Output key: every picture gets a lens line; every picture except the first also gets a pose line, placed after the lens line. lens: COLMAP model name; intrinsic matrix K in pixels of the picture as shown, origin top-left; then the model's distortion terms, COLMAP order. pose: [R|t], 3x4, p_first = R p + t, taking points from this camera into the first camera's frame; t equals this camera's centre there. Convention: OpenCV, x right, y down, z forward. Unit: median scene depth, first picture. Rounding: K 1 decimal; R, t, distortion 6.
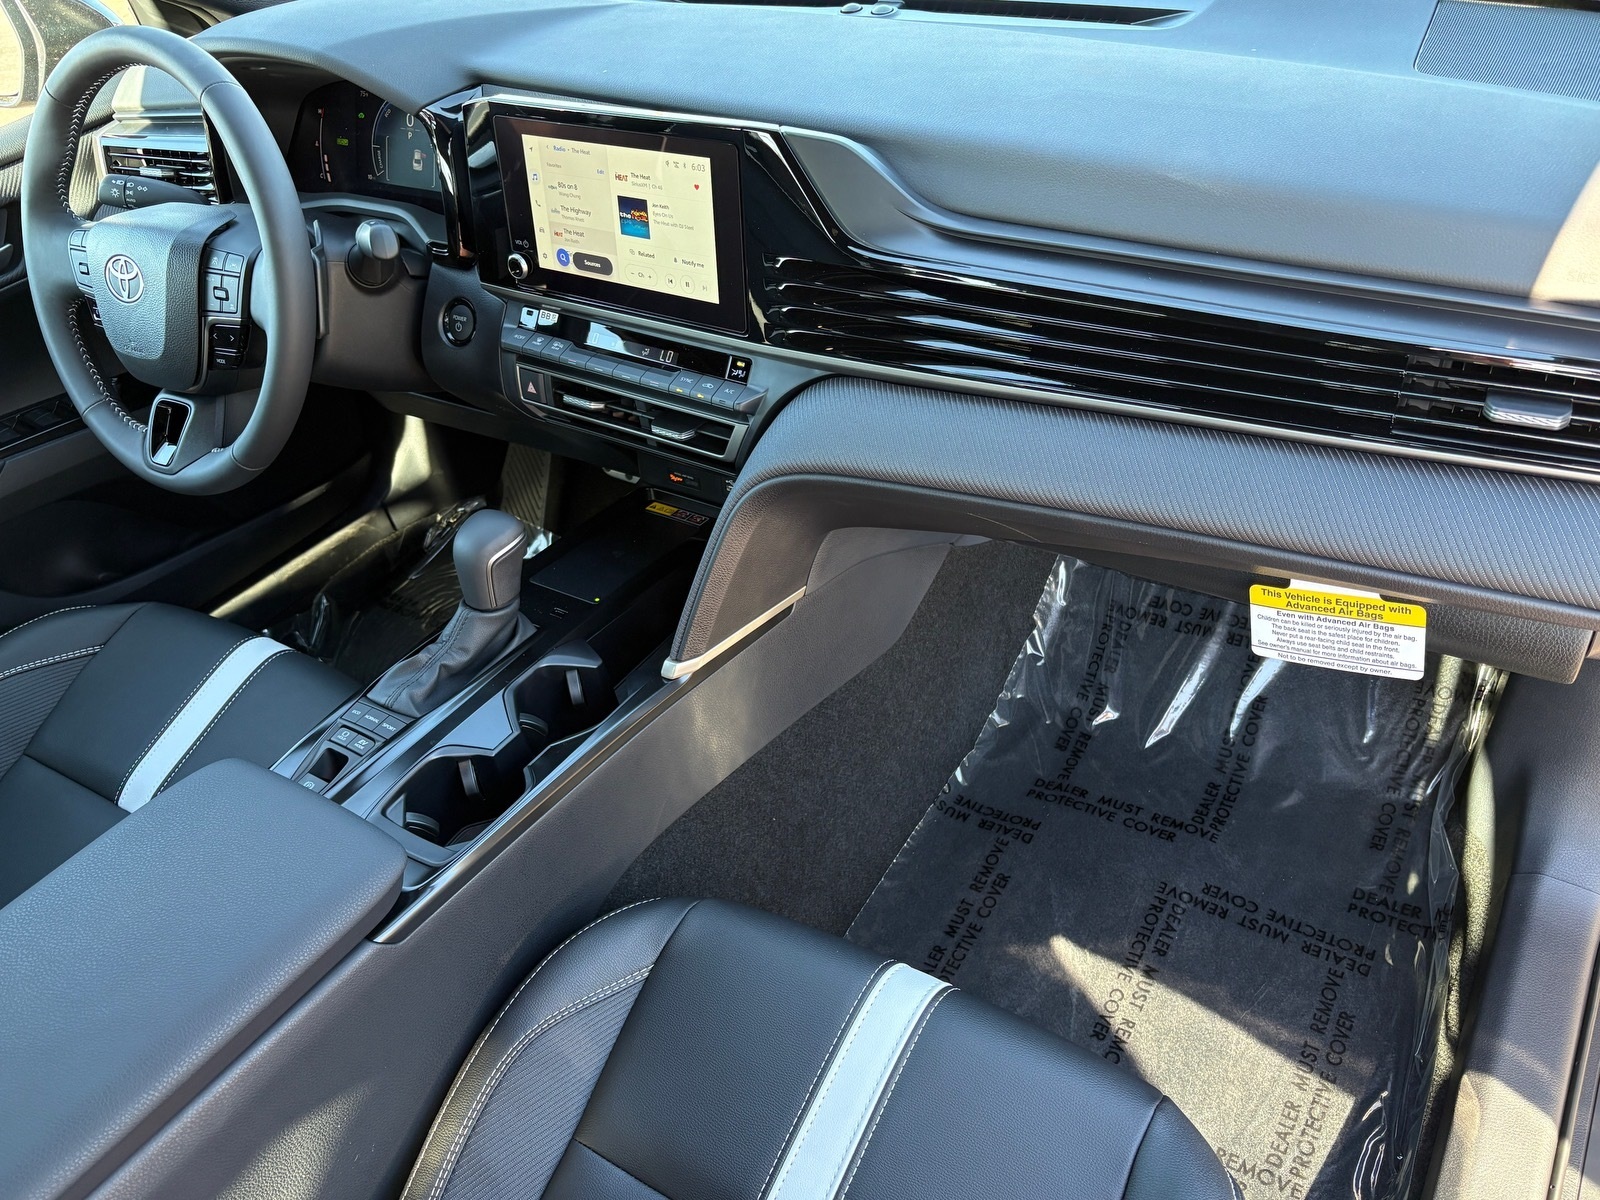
lens RADIAL K [[1251.8, 0, 802.9], [0, 1251.8, 587.4], [0, 0, 1]] dist [0.014059, 0.001841]
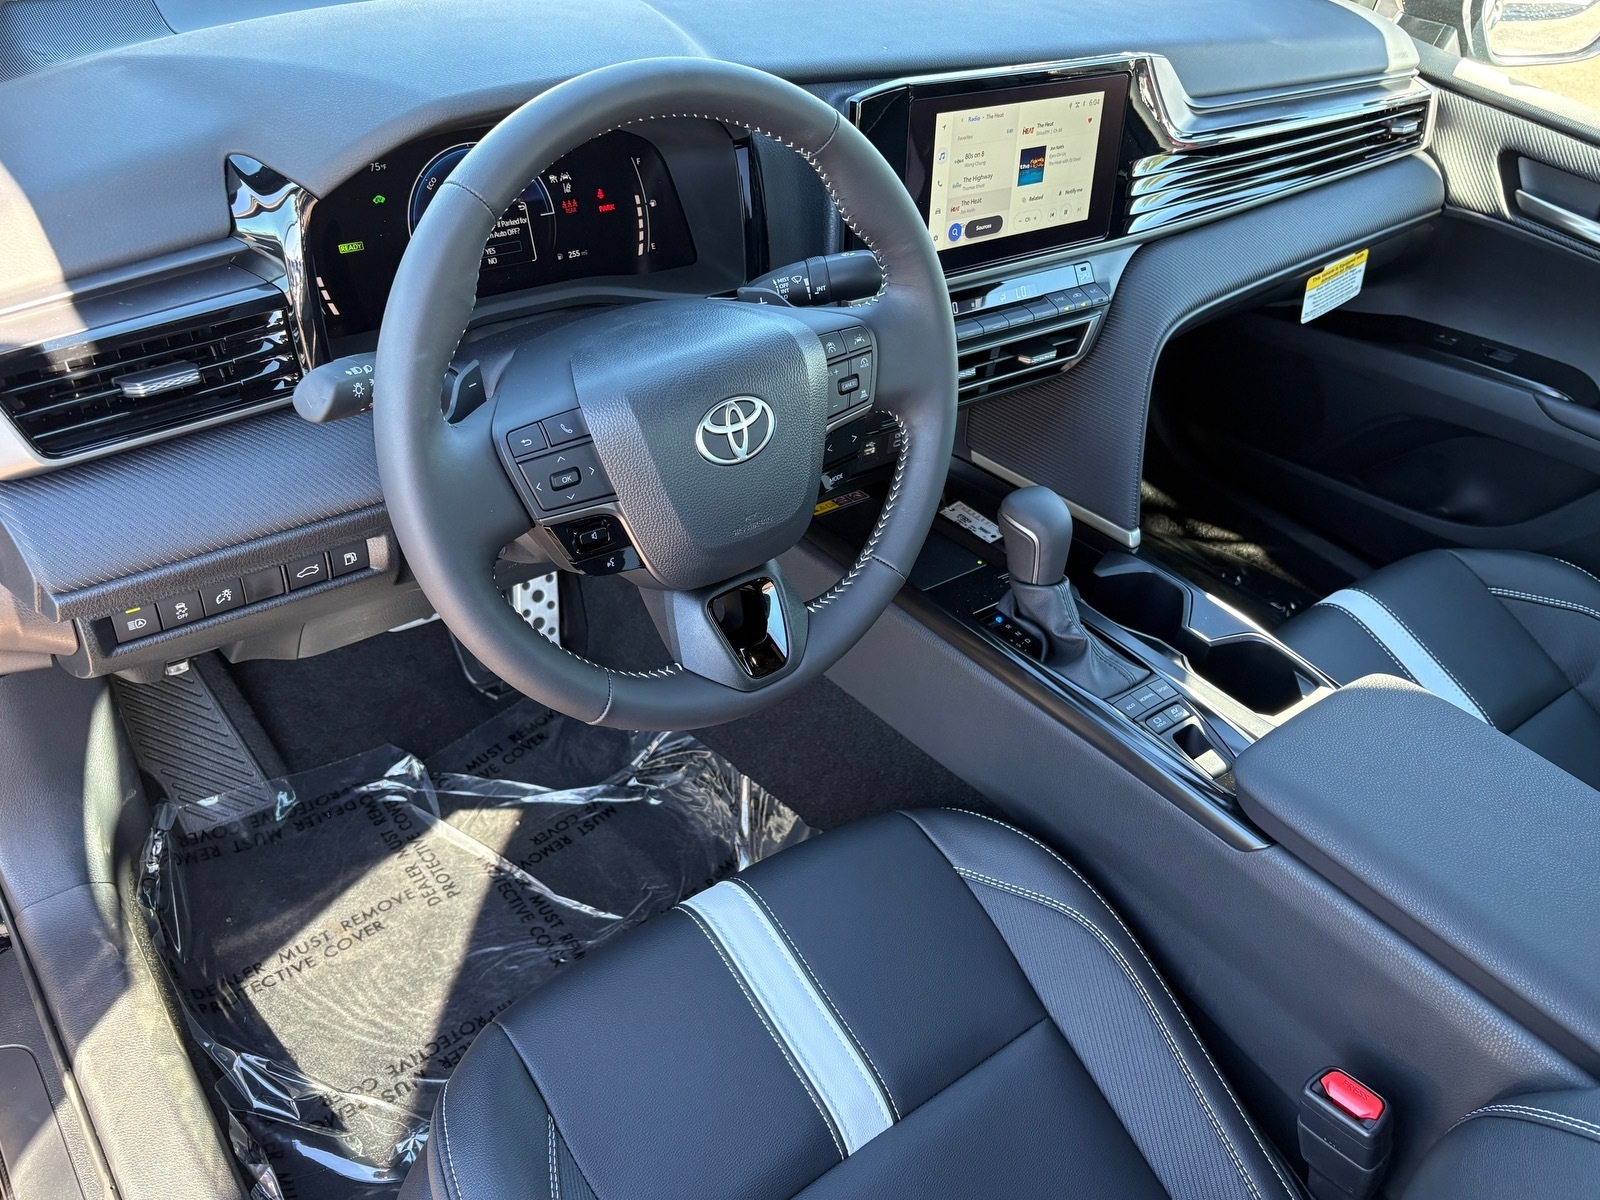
lens RADIAL K [[1278.3, 0, 822.9], [0, 1278.3, 598.8], [0, 0, 1]] dist [0.001893, -0.011281]
pose [[0.317722, -0.470252, 0.823357, -1.194136], [0.454601, 0.837589, 0.302957, -0.374401], [-0.832100, 0.278043, 0.479897, 0.683384]]
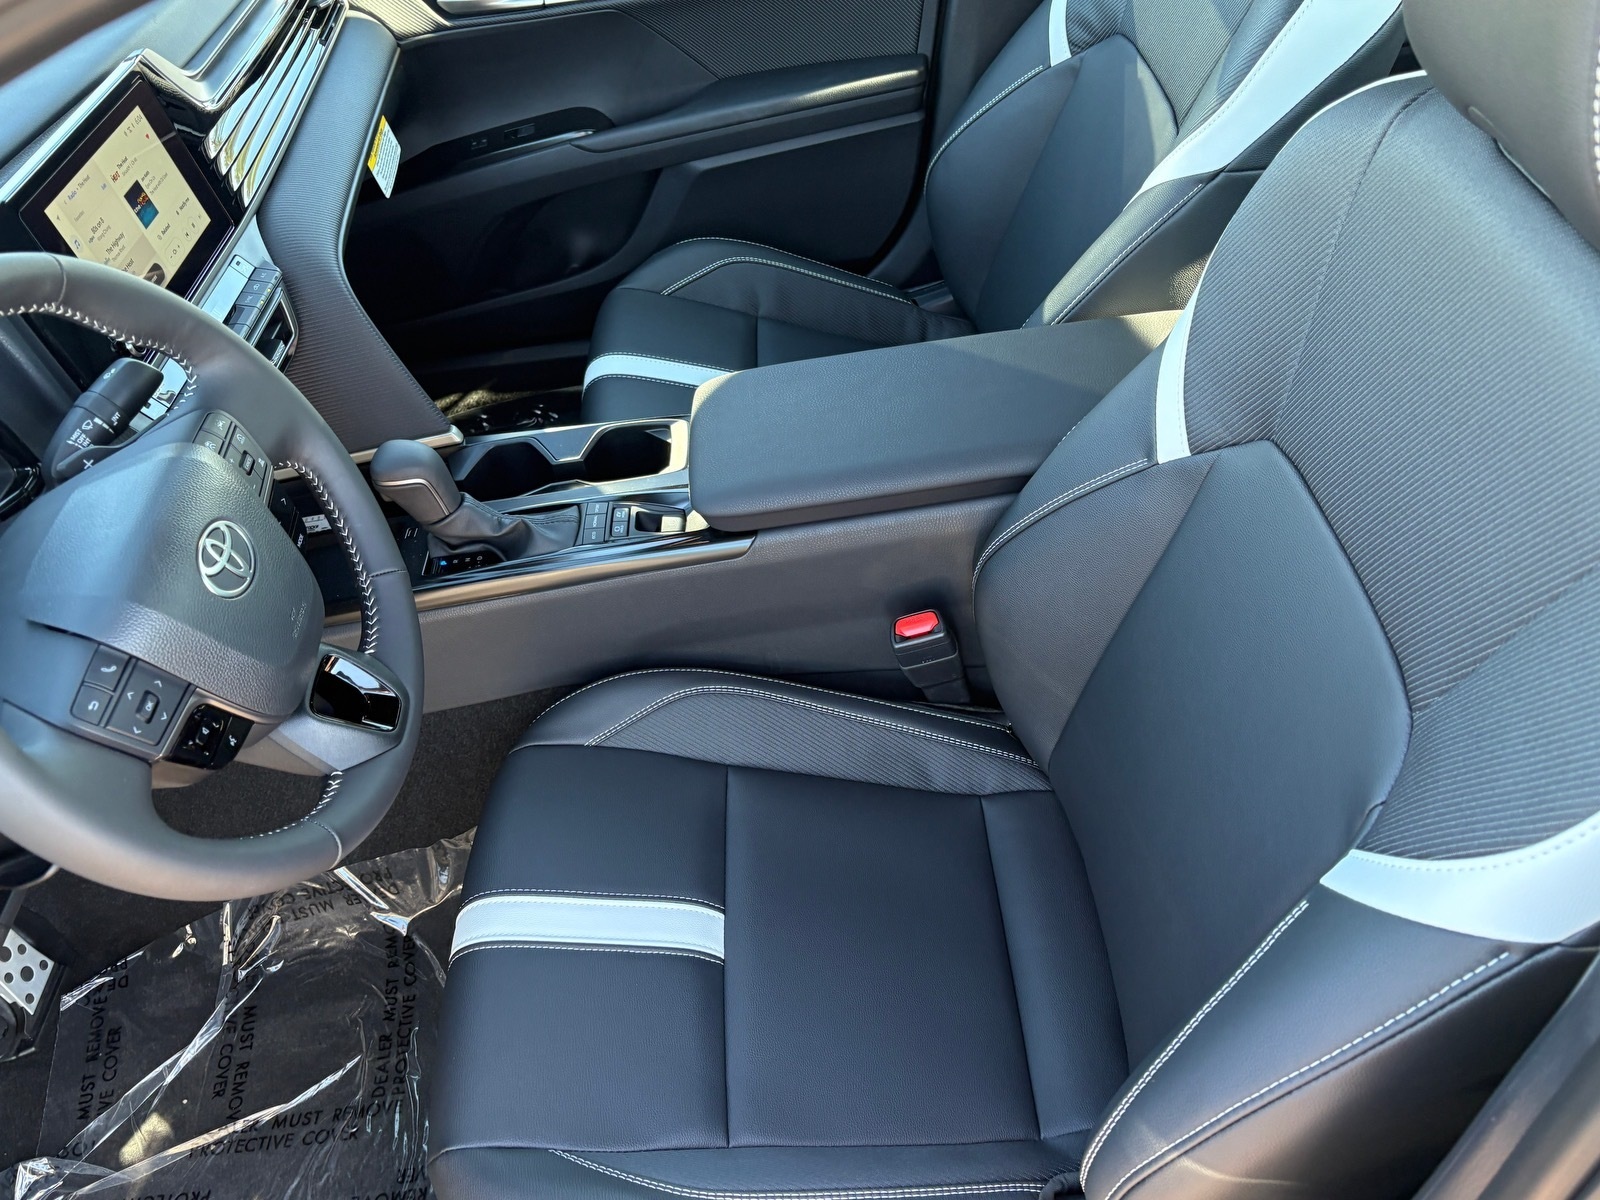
lens RADIAL K [[1240.8, 0, 868.1], [0, 1240.8, 598.1], [0, 0, 1]] dist [0.008465, -0.044445]
pose [[-0.585471, -0.445916, 0.677040, -1.271059], [0.598416, 0.325701, 0.731996, -0.549235], [-0.546921, 0.833714, 0.076155, 0.811082]]
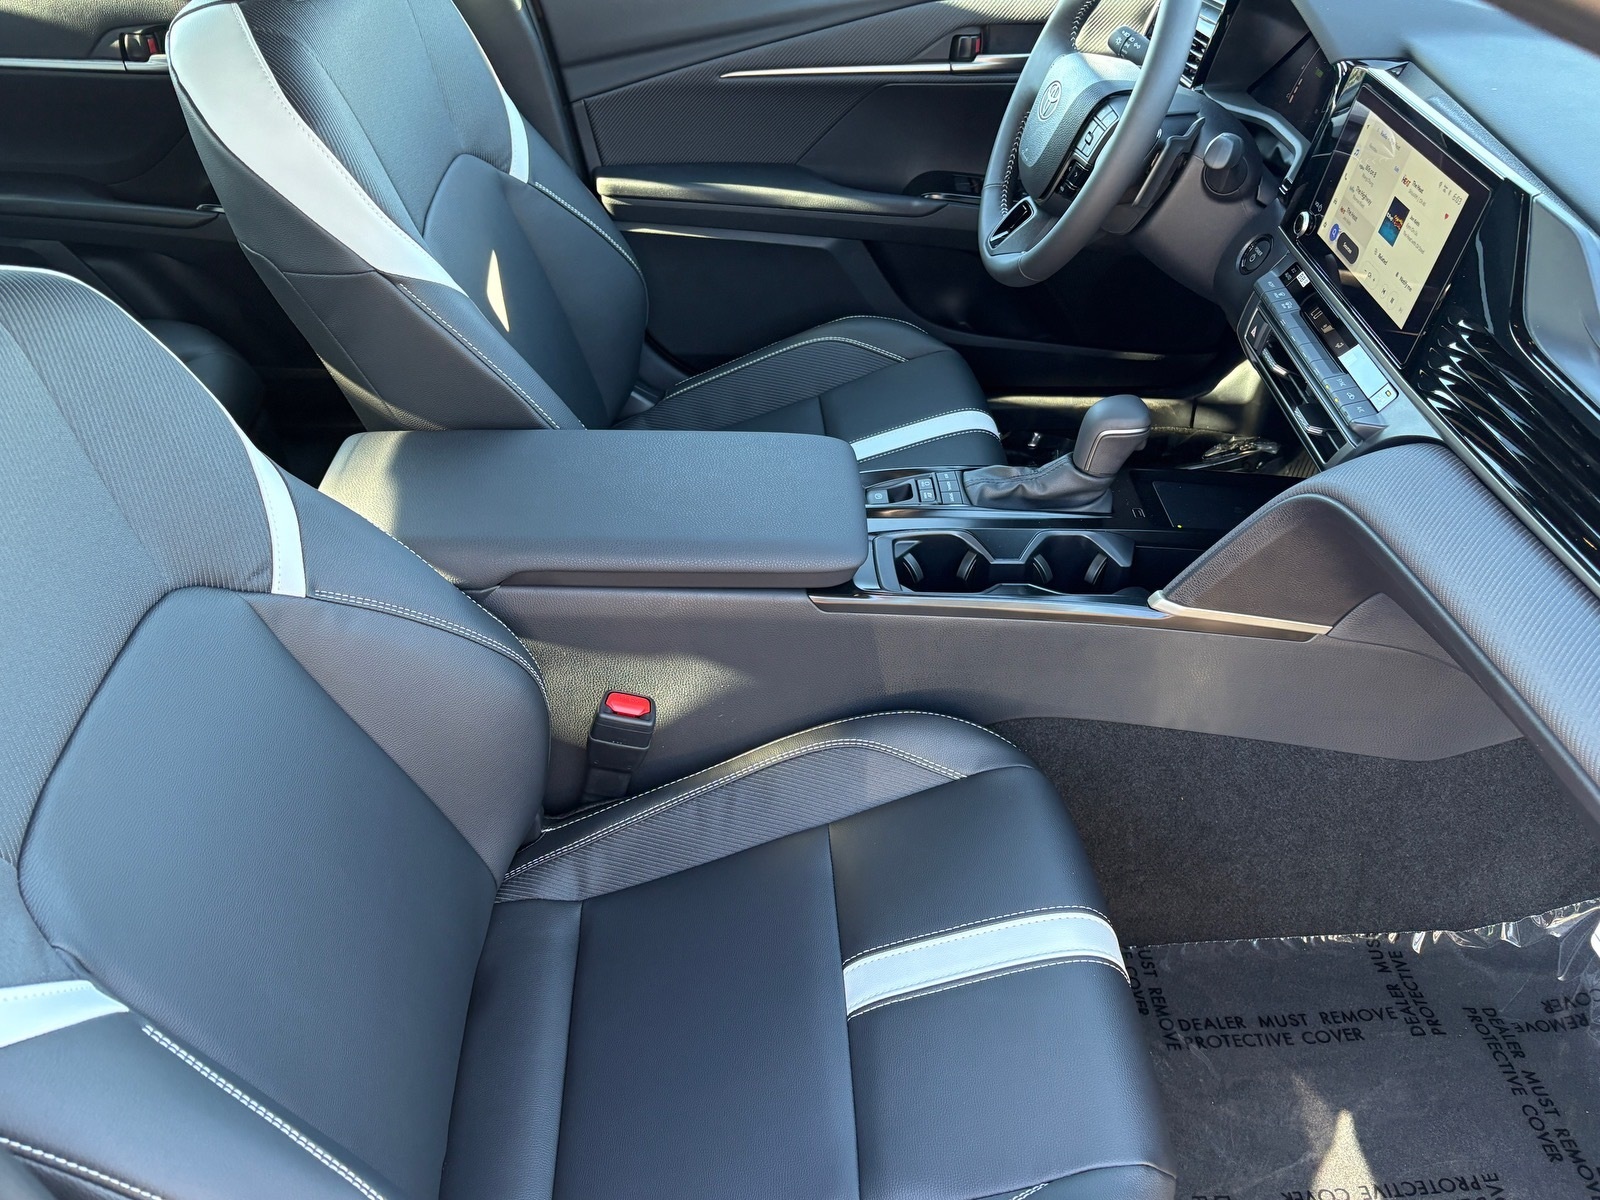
lens RADIAL K [[1270.5, 0, 800.0], [0, 1270.5, 600.0], [0, 0, 1]] dist [0.008253, 0.008022]
pose [[0.573758, 0.591868, -0.566122, 0.337719], [-0.555062, 0.789266, 0.262612, -0.052168], [0.602252, 0.163557, 0.781371, -0.051421]]
